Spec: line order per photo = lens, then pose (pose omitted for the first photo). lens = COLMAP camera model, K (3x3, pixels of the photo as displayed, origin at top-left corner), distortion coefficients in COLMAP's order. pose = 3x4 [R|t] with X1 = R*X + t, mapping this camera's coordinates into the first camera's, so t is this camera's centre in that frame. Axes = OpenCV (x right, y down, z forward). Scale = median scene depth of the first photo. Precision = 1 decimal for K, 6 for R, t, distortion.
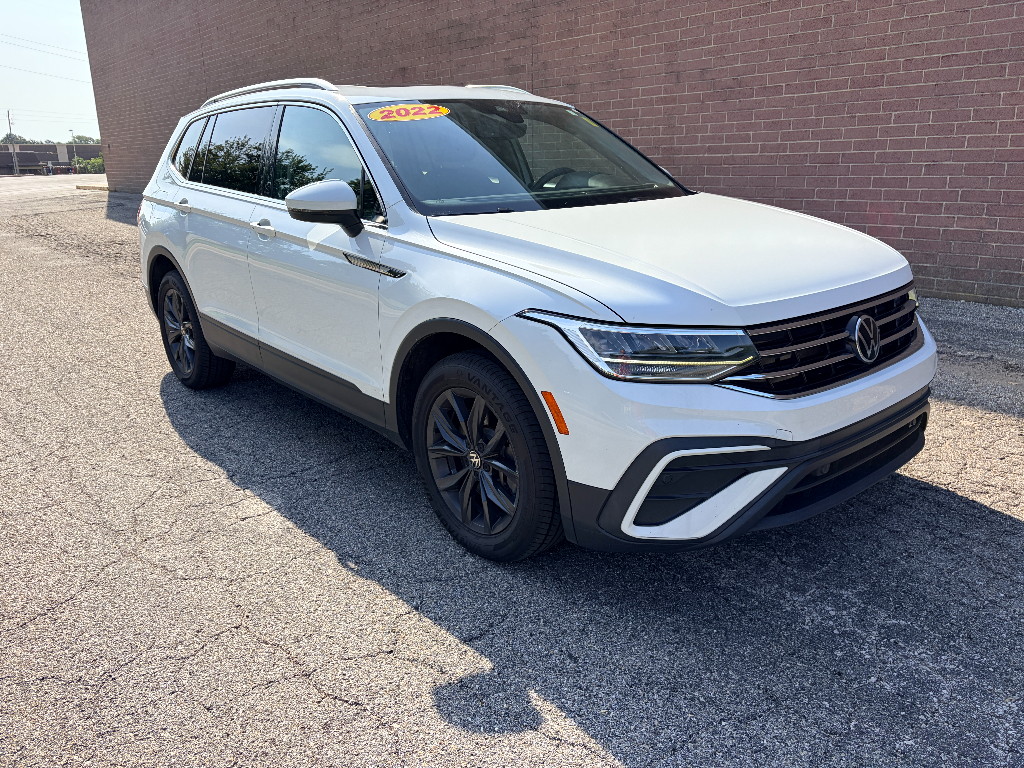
lens RADIAL K [[778.5, 0, 512.0], [0, 778.5, 384.0], [0, 0, 1]] dist [0.103385, -0.113526]
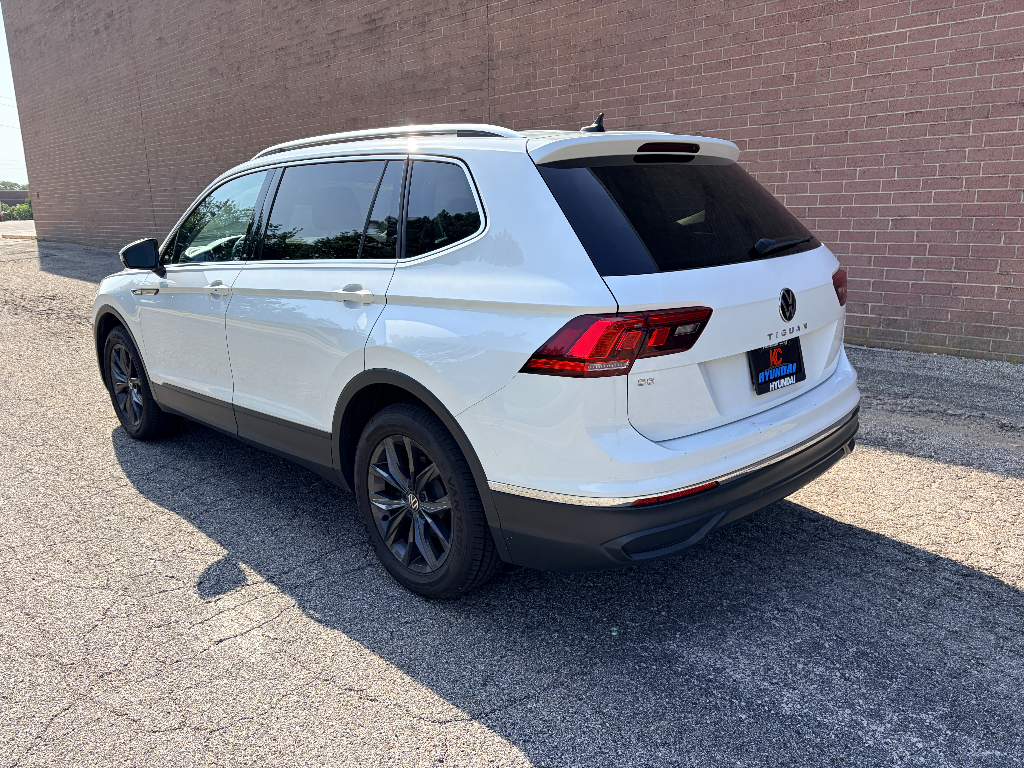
lens RADIAL K [[785.8, 0, 512.0], [0, 785.8, 384.0], [0, 0, 1]] dist [0.058450, -0.041324]
pose [[0.997306, -0.017579, 0.071212, -0.034149], [0.021416, 0.998339, -0.053488, -0.024419], [-0.070153, 0.054869, 0.996026, 0.044396]]
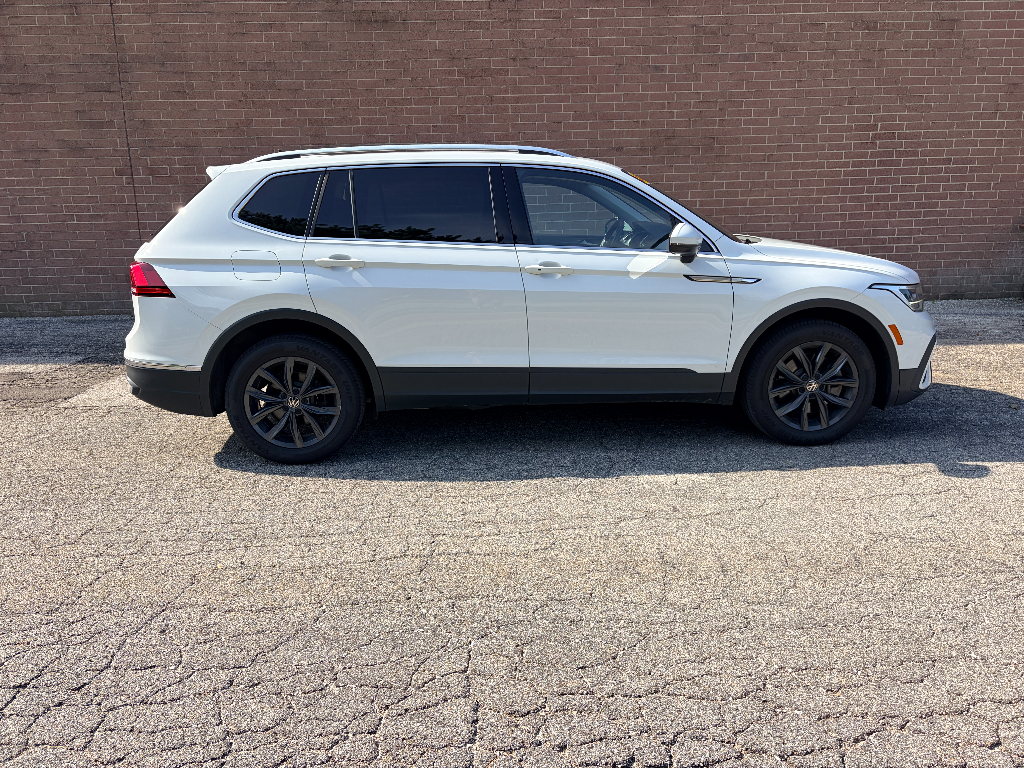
lens RADIAL K [[785.8, 0, 512.0], [0, 785.8, 384.0], [0, 0, 1]] dist [0.058450, -0.041324]
pose [[0.611527, -0.168399, 0.773096, -0.708585], [0.232000, 0.972305, 0.028277, -0.041404], [-0.756446, 0.162066, 0.633659, 0.176461]]
